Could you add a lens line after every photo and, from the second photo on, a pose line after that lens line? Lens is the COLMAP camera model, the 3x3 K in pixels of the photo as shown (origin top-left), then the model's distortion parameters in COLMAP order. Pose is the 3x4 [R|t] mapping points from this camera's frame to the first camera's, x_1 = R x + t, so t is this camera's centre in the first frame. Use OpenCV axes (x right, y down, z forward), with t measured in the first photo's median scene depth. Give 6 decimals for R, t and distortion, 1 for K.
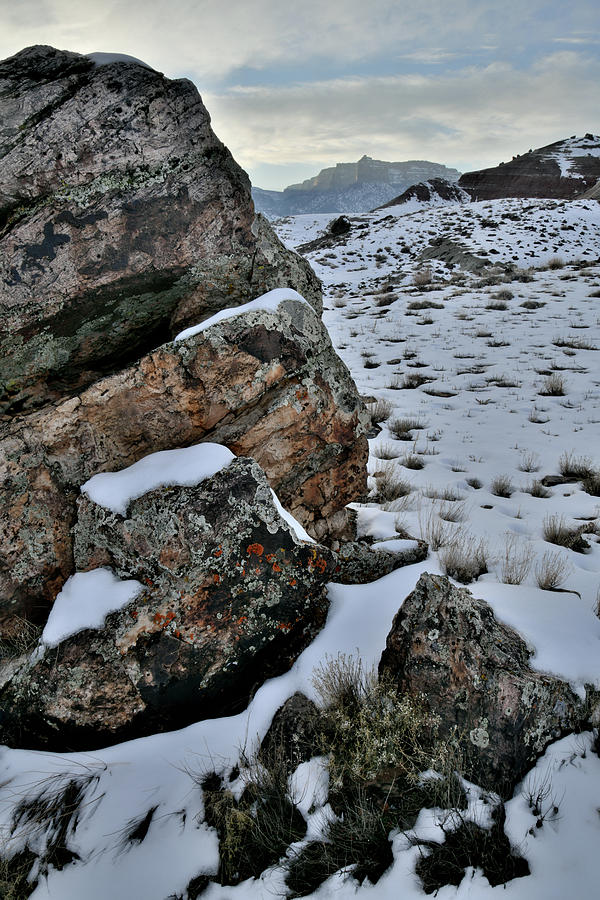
lens RADIAL K [[691.1, 0, 300.0], [0, 691.1, 450.0], [0, 0, 1]] dist [-0.042702, 0.001867]
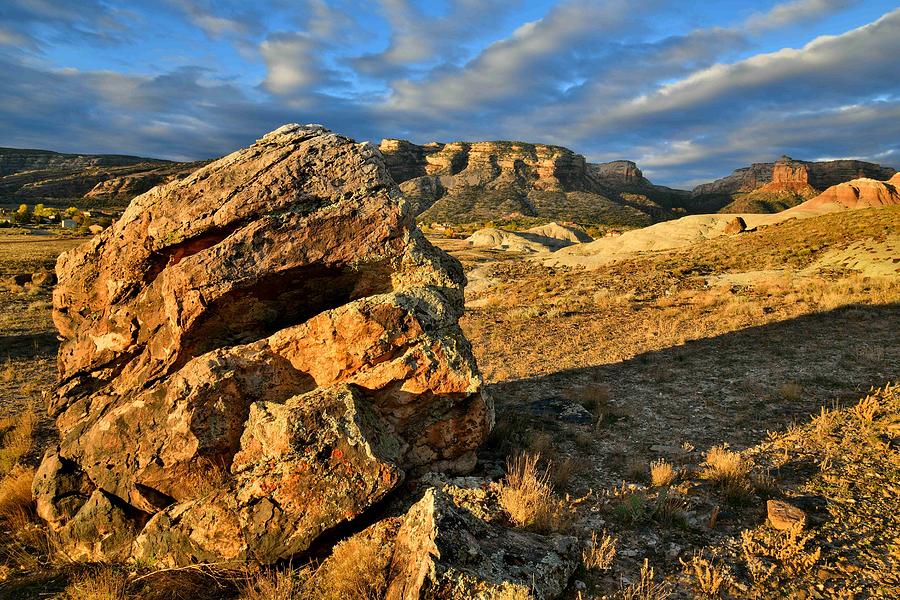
lens RADIAL K [[691.1, 0, 450.0], [0, 691.1, 300.0], [0, 0, 1]] dist [-0.042702, 0.001867]
pose [[0.917046, 0.068702, -0.392818, 0.655120], [-0.151756, 0.971056, -0.184445, 0.059858], [0.368777, 0.228757, 0.900930, -0.257688]]
